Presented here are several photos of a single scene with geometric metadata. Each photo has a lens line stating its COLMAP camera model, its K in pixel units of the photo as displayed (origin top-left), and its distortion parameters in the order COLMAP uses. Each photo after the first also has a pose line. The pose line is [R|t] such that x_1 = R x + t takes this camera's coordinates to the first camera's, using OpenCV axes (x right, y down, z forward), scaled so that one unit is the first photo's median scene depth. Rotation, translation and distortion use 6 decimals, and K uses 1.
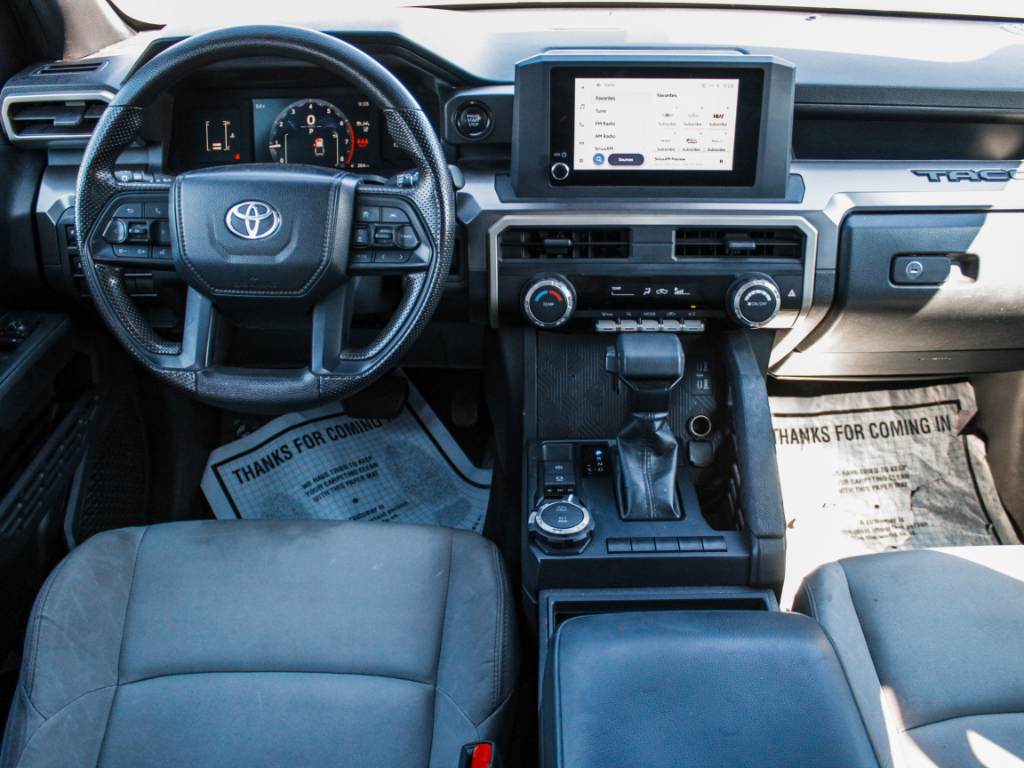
lens RADIAL K [[935.2, 0, 512.0], [0, 935.2, 384.0], [0, 0, 1]] dist [-0.165046, 0.121702]
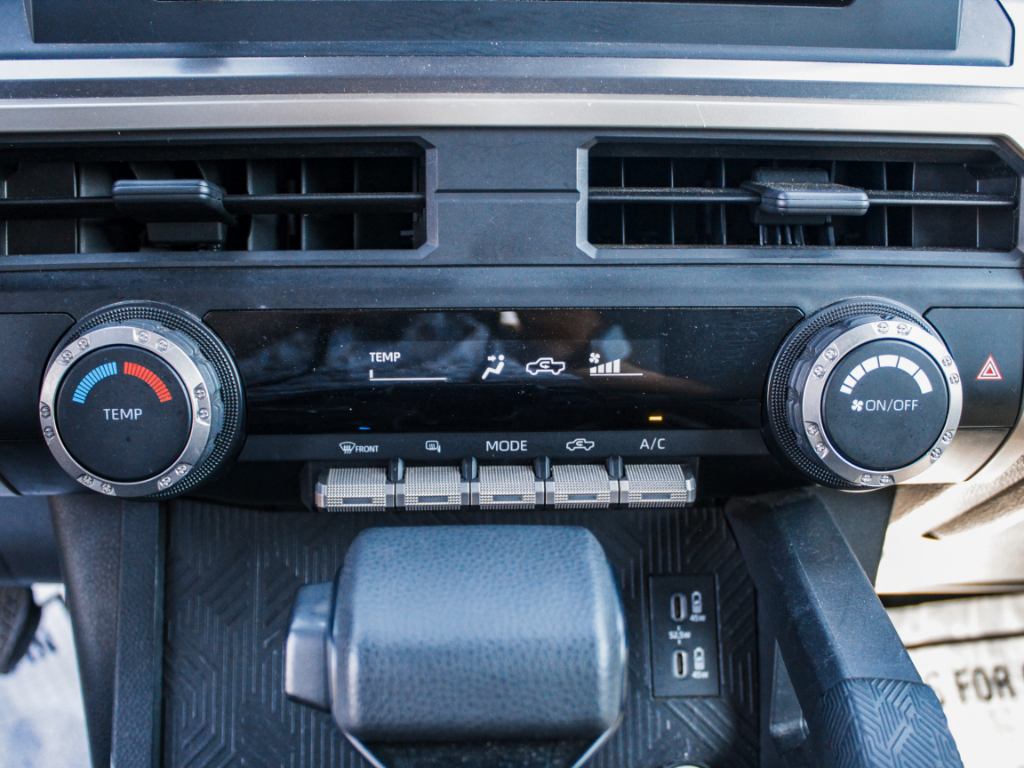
lens RADIAL K [[1208.9, 0, 485.2], [0, 1208.9, 385.8], [0, 0, 1]] dist [-0.107915, -0.005240]
pose [[0.998171, -0.004219, 0.060312, 0.123037], [0.011387, 0.992829, -0.119003, -0.050810], [-0.059377, 0.119472, 0.991060, 0.647729]]
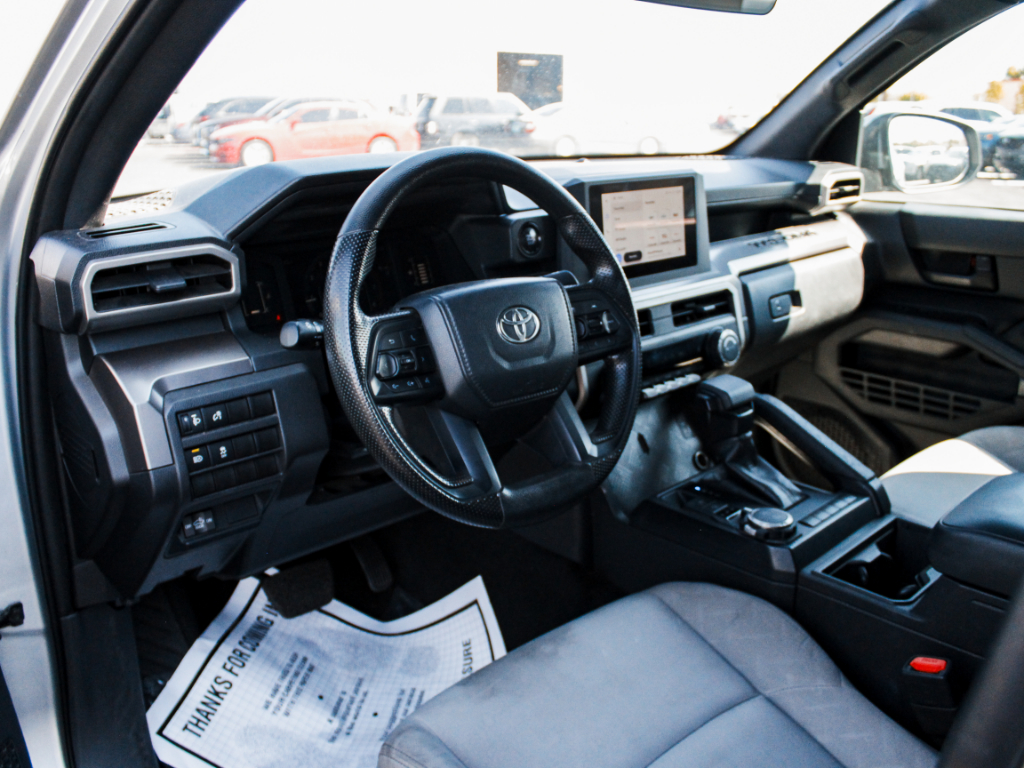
lens RADIAL K [[920.5, 0, 496.2], [0, 920.5, 409.9], [0, 0, 1]] dist [-0.301538, 0.811877]
pose [[0.738941, -0.217753, 0.637613, -0.825400], [0.343938, 0.935659, -0.079056, -0.016423], [-0.579373, 0.277717, 0.766290, 0.225952]]
